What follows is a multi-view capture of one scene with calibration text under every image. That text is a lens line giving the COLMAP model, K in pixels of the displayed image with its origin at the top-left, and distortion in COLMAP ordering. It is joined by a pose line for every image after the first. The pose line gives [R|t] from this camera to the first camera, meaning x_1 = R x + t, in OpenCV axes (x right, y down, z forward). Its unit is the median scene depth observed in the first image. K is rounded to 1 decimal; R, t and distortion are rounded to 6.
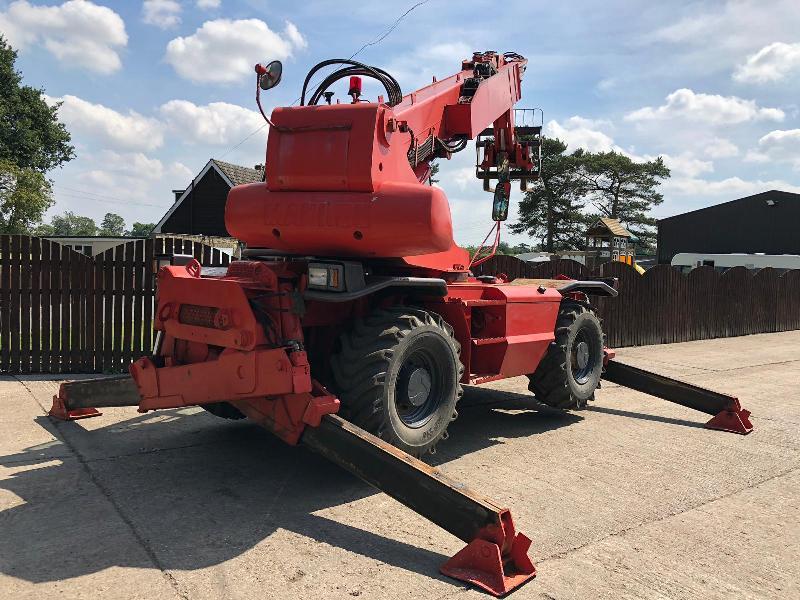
lens RADIAL K [[633.2, 0, 402.3], [0, 633.2, 289.1], [0, 0, 1]] dist [0.070076, -0.102908]
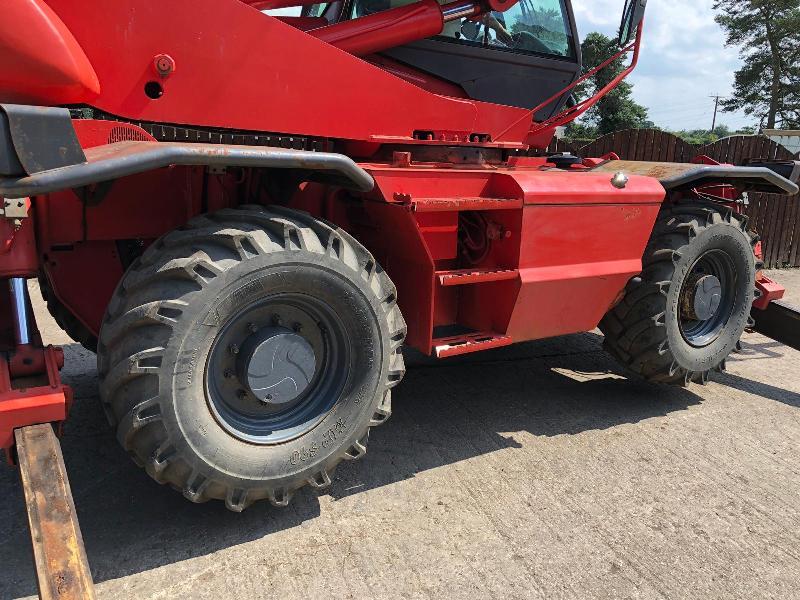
lens RADIAL K [[654.2, 0, 392.1], [0, 654.2, 298.9], [0, 0, 1]] dist [0.048738, -0.071575]
pose [[0.959864, 0.066301, -0.272515, 0.169425], [-0.015254, 0.982559, 0.185323, -0.000575], [0.280050, -0.173728, 0.944135, 0.354764]]
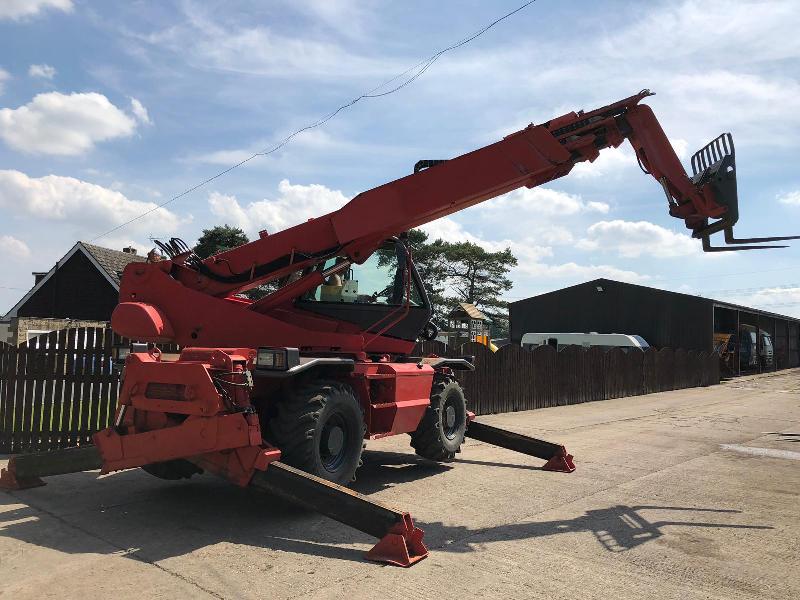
lens RADIAL K [[618.1, 0, 400.0], [0, 618.1, 300.0], [0, 0, 1]] dist [0.090993, -0.140025]
pose [[0.979259, 0.002071, 0.202602, -0.071140], [0.020392, 0.993863, -0.108722, 0.003285], [-0.201584, 0.110599, 0.973207, -0.223814]]
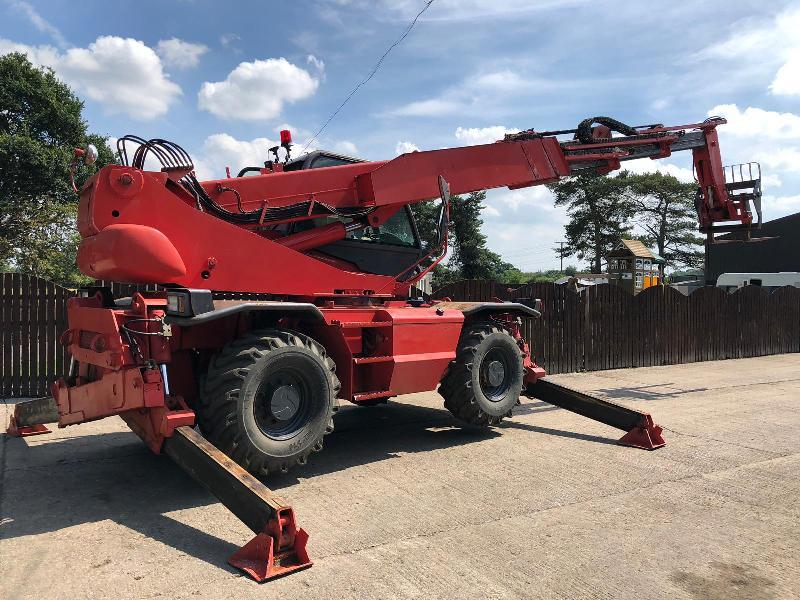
lens RADIAL K [[630.1, 0, 399.7], [0, 630.1, 287.0], [0, 0, 1]] dist [0.026641, -0.003488]
pose [[0.995595, -0.023680, -0.090719, 0.218281], [0.019473, 0.998706, -0.046982, 0.006836], [0.091714, 0.045009, 0.994768, -0.050472]]
